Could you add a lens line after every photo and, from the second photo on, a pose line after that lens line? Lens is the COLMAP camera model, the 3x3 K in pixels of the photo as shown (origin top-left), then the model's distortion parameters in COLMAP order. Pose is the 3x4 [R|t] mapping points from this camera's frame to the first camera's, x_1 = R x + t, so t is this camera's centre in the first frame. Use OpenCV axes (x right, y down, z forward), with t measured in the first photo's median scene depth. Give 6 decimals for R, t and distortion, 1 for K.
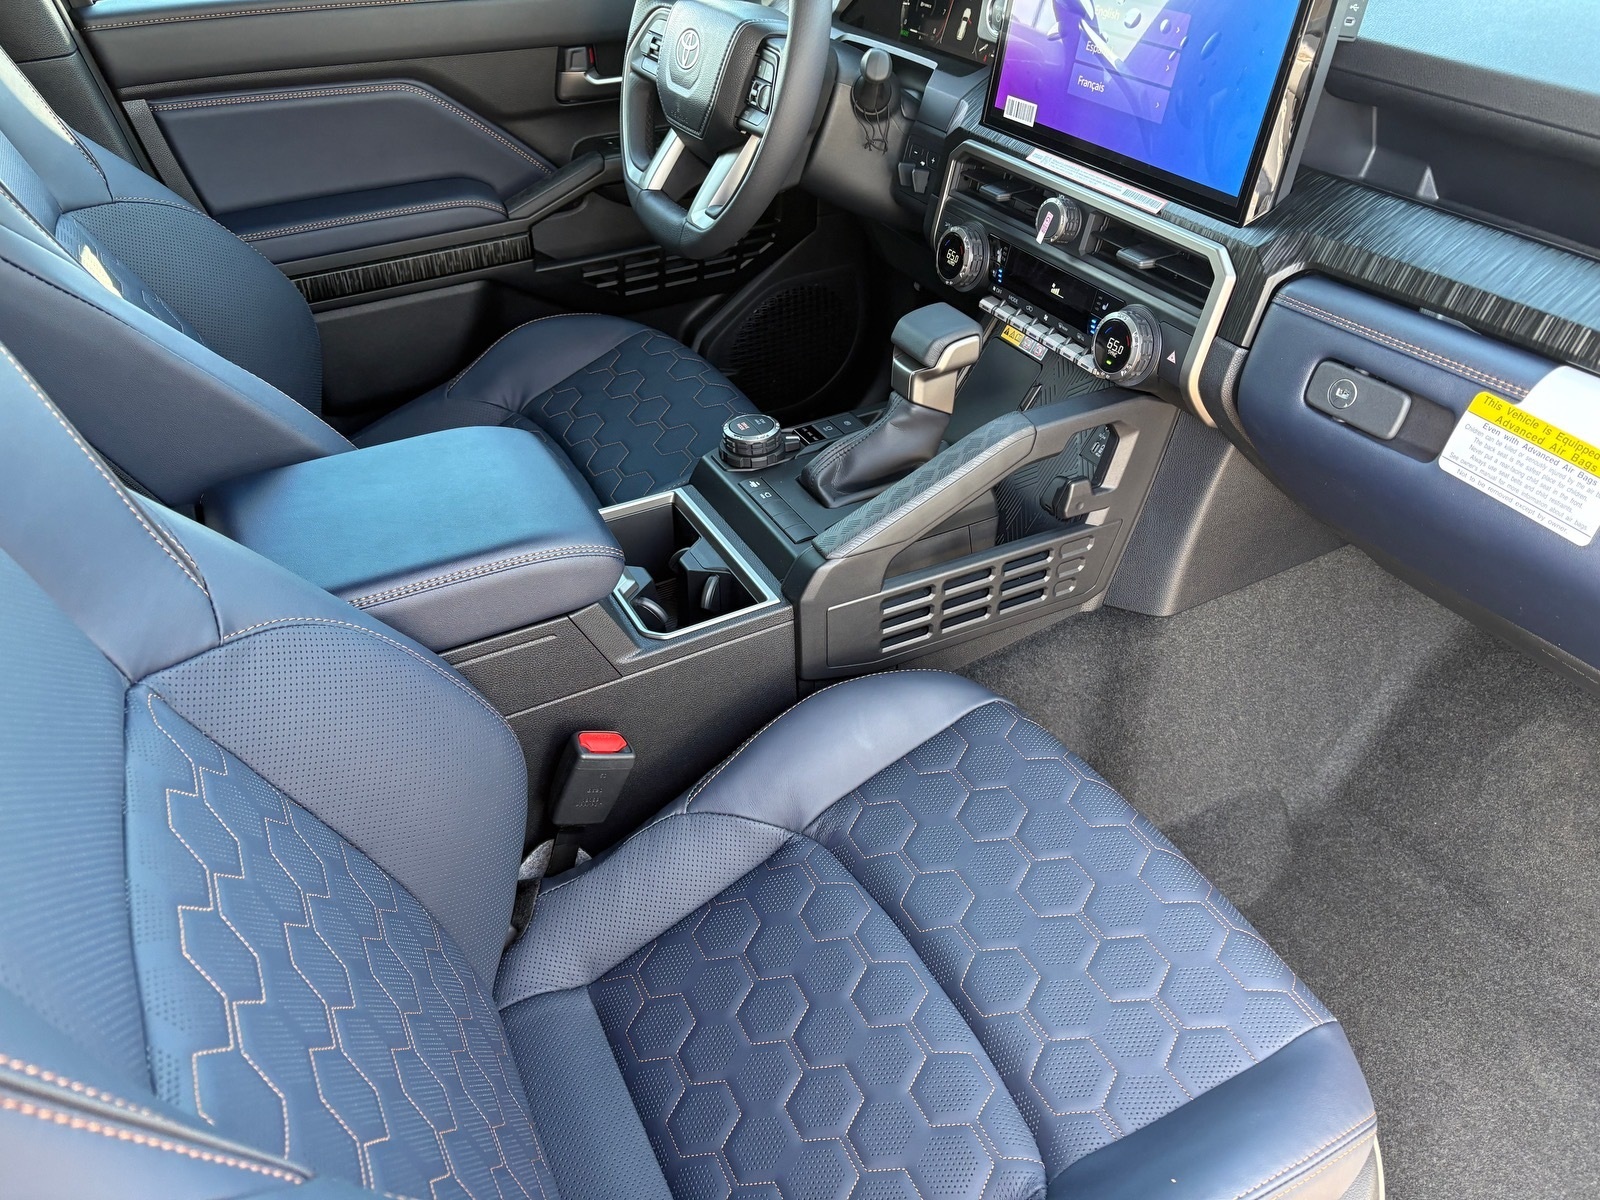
lens RADIAL K [[1214.7, 0, 800.0], [0, 1214.7, 600.0], [0, 0, 1]] dist [0.007021, 0.000471]
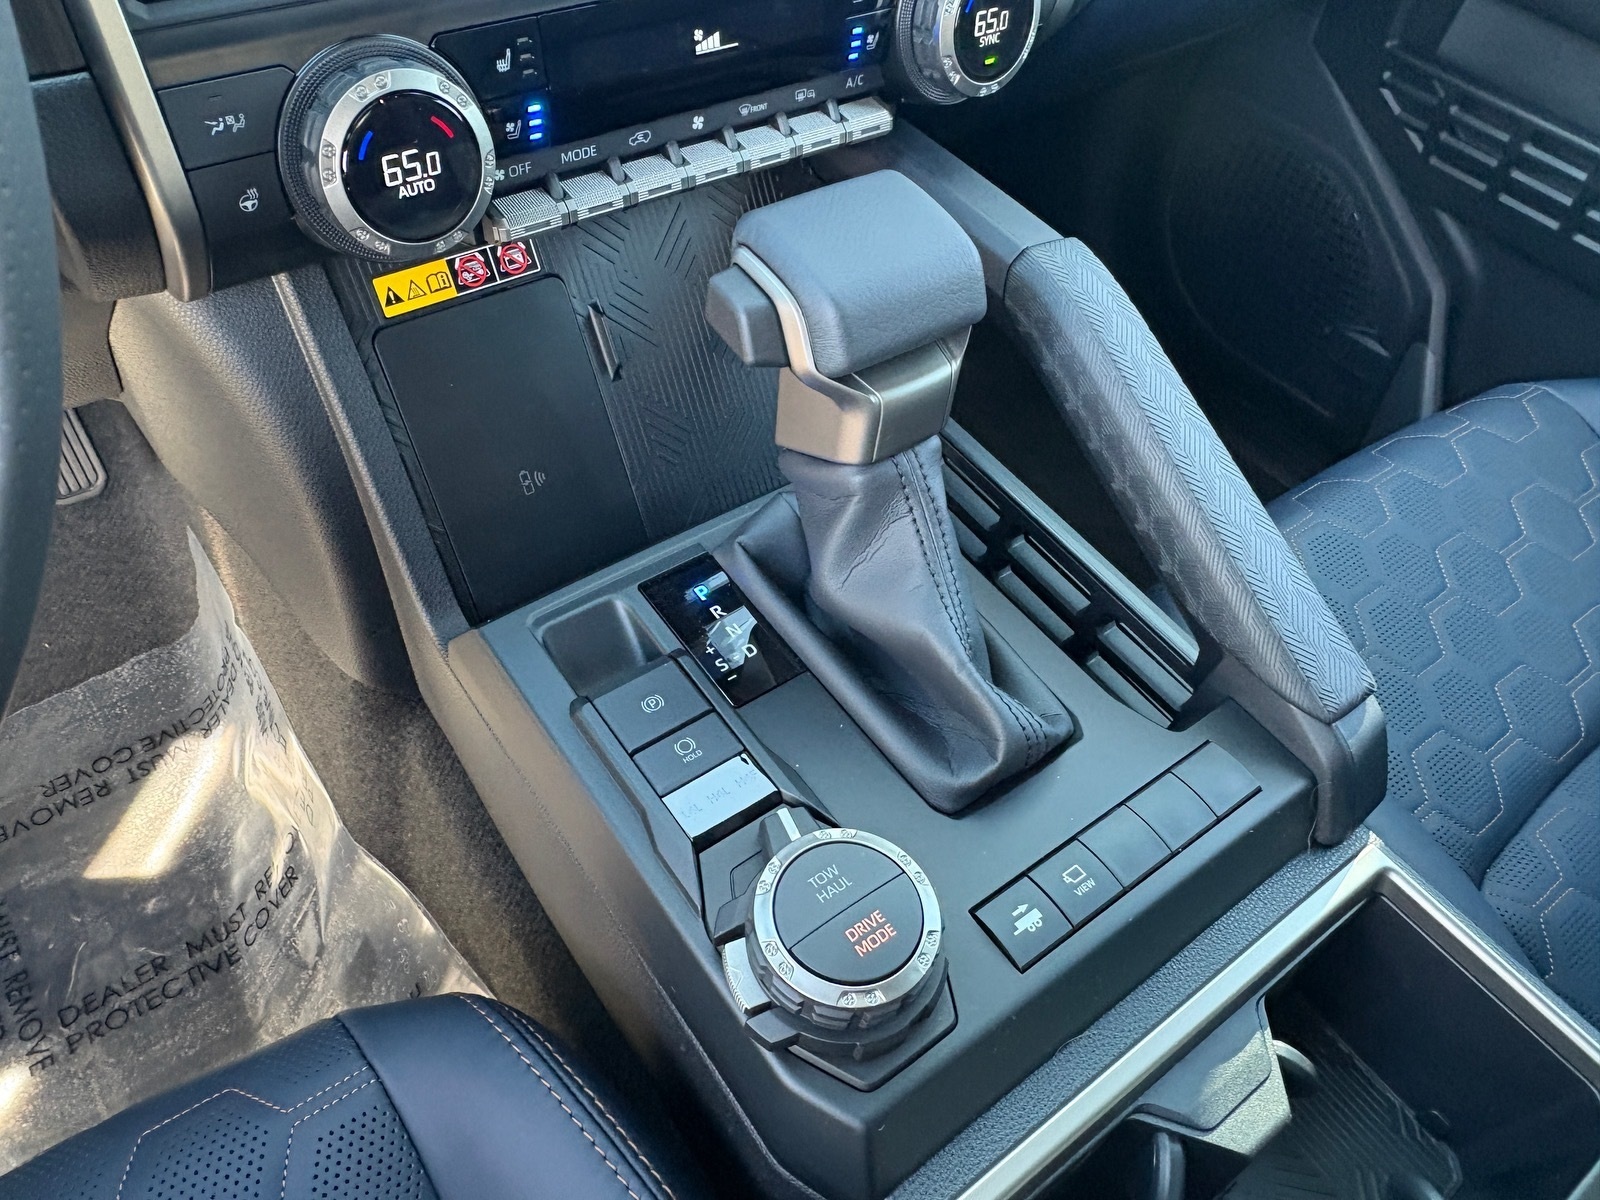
lens RADIAL K [[1145.9, 0, 758.1], [0, 1145.9, 592.0], [0, 0, 1]] dist [0.002641, 0.002829]
pose [[-0.164139, -0.730474, 0.662923, -0.177257], [0.506287, 0.514386, 0.692157, -0.417493], [-0.846600, 0.449239, 0.285399, 0.965622]]
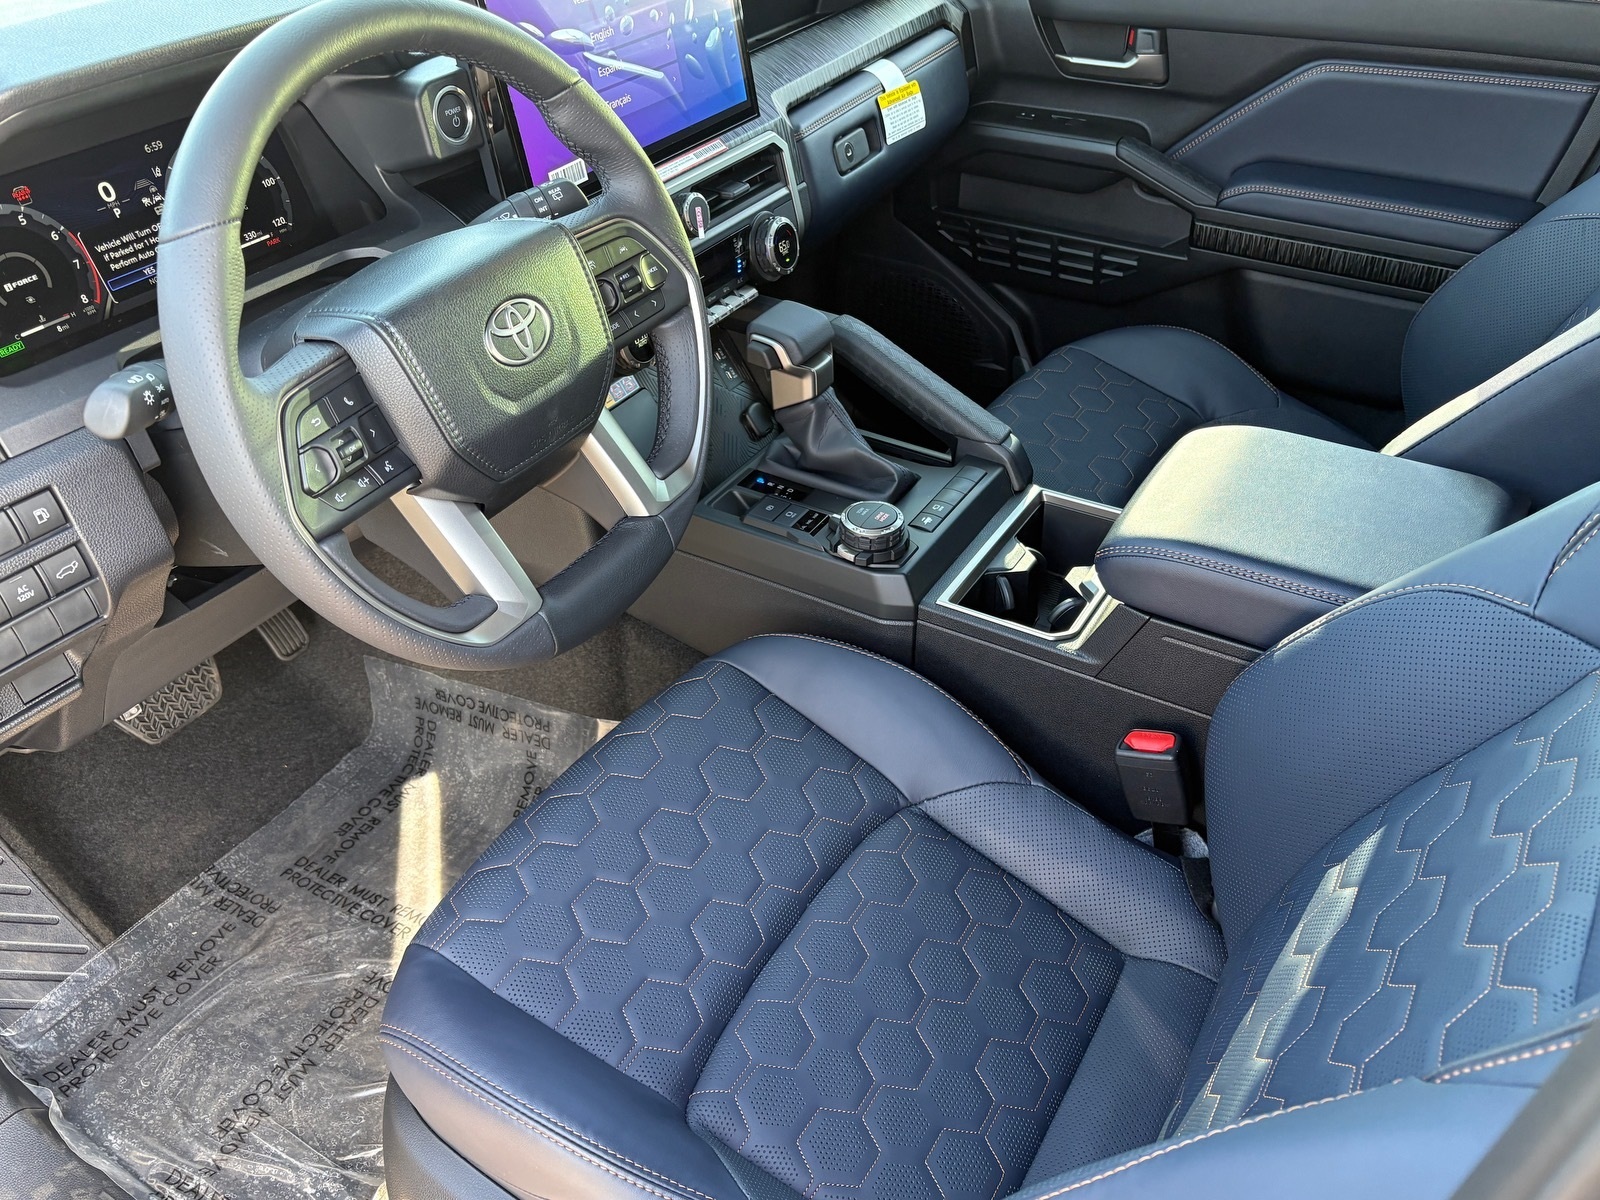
lens RADIAL K [[1323.5, 0, 800.0], [0, 1323.5, 600.0], [0, 0, 1]] dist [0.036753, -0.000152]
pose [[-0.542502, -0.462329, 0.701387, -0.775527], [0.508160, 0.484240, 0.712240, -0.895377], [-0.668928, 0.742808, -0.027764, 1.185575]]
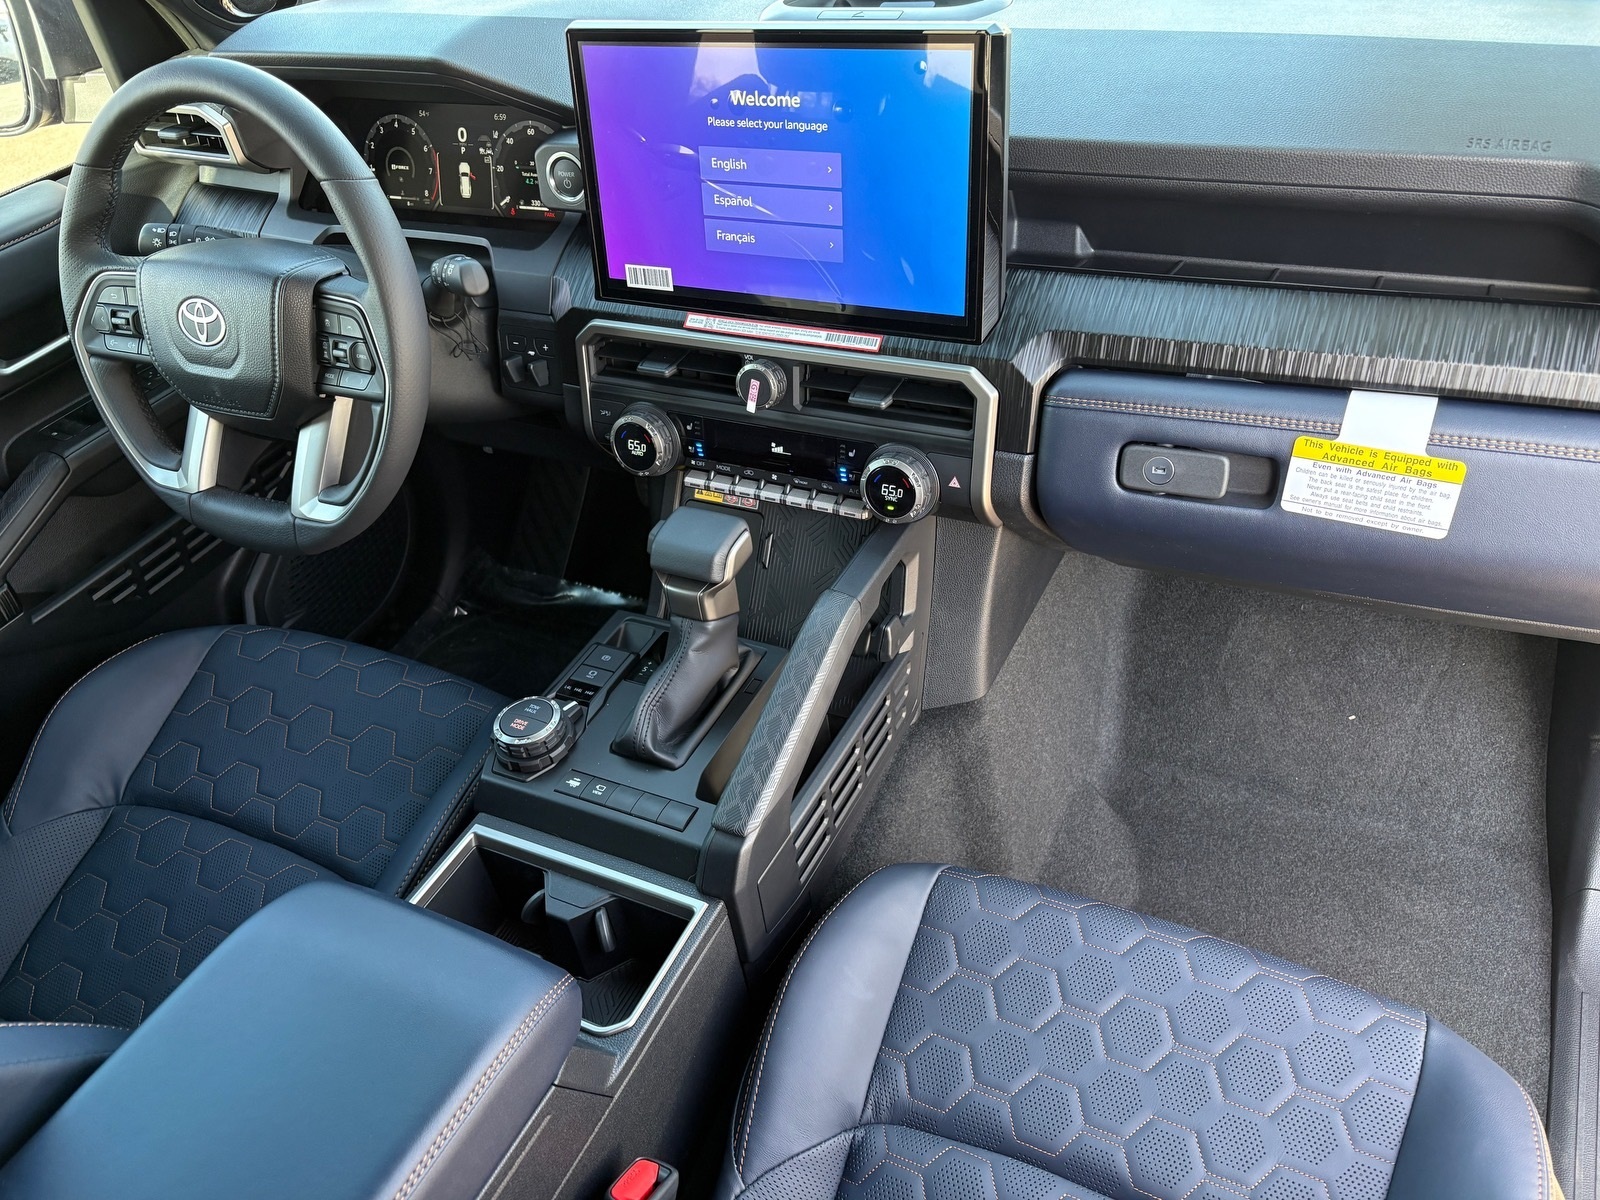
lens RADIAL K [[1200.9, 0, 805.2], [0, 1200.9, 615.5], [0, 0, 1]] dist [0.070996, -0.109548]
pose [[0.800572, -0.433542, 0.413673, -0.214150], [0.423234, 0.897791, 0.121837, -0.244189], [-0.424214, 0.077541, 0.902236, 0.162902]]
